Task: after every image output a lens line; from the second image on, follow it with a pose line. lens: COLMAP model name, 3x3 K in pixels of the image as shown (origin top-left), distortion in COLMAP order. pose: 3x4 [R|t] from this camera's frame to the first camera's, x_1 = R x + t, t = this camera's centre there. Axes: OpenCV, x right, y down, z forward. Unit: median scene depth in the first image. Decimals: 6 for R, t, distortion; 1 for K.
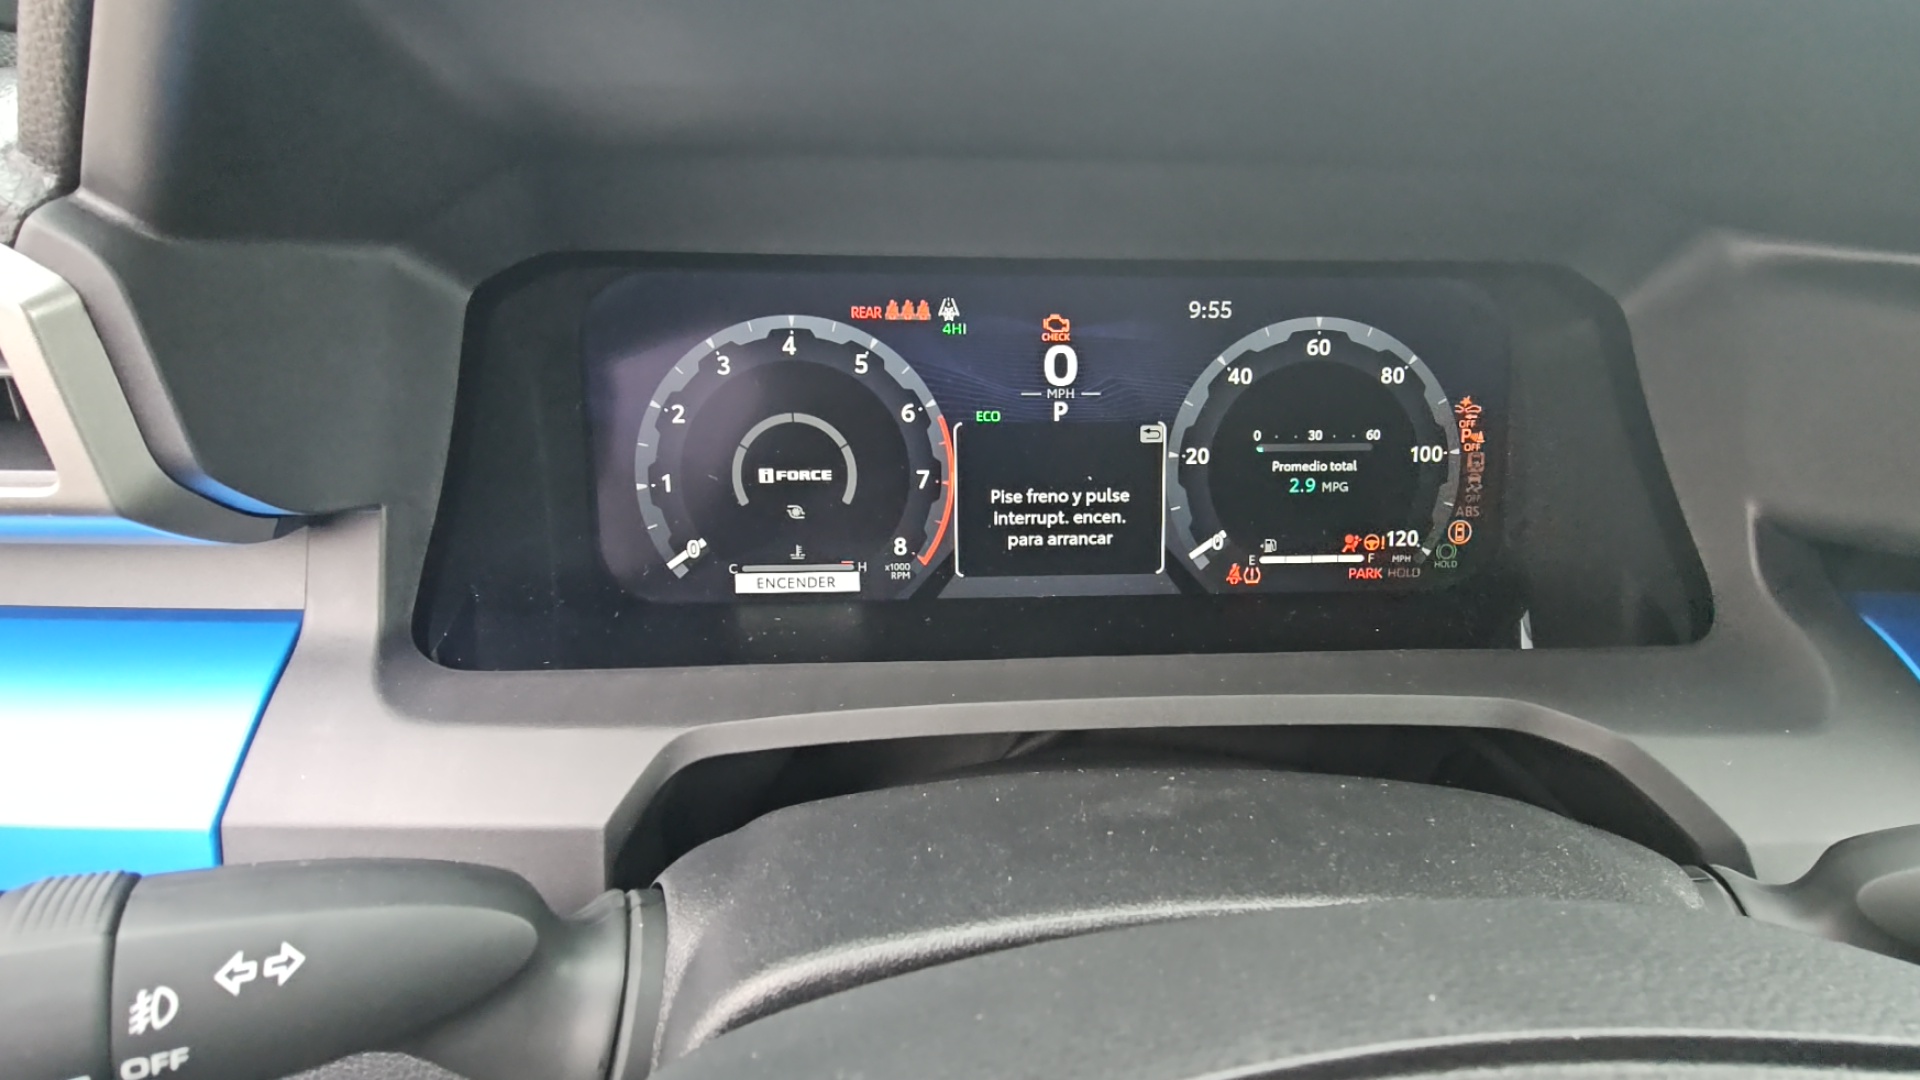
lens RADIAL K [[852.1, 0, 972.6], [0, 852.1, 538.9], [0, 0, 1]] dist [0.008129, -0.005796]
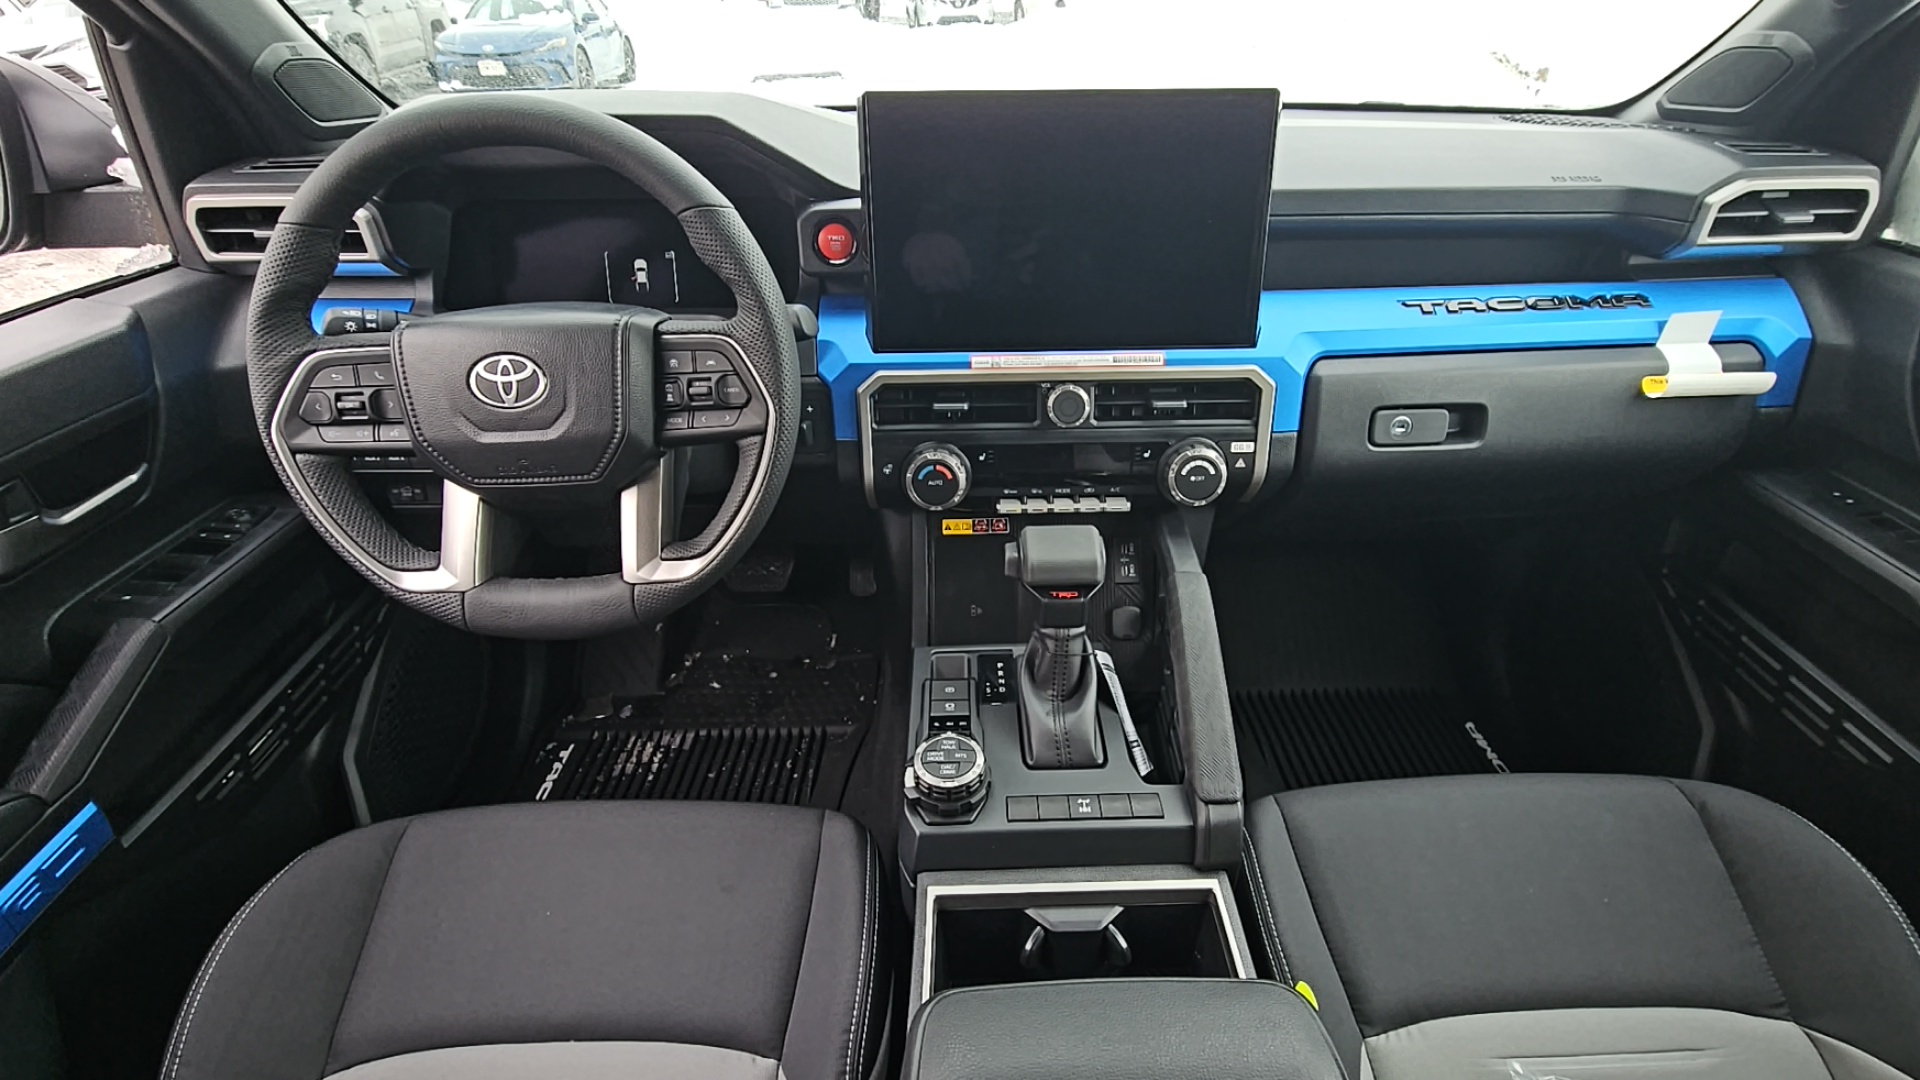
lens RADIAL K [[852.1, 0, 987.3], [0, 852.1, 541.1], [0, 0, 1]] dist [0.008129, -0.005796]
pose [[0.999339, -0.009581, -0.035055, 2.680588], [0.012780, 0.995660, 0.092180, 1.179434], [0.034020, -0.092567, 0.995125, -3.970014]]
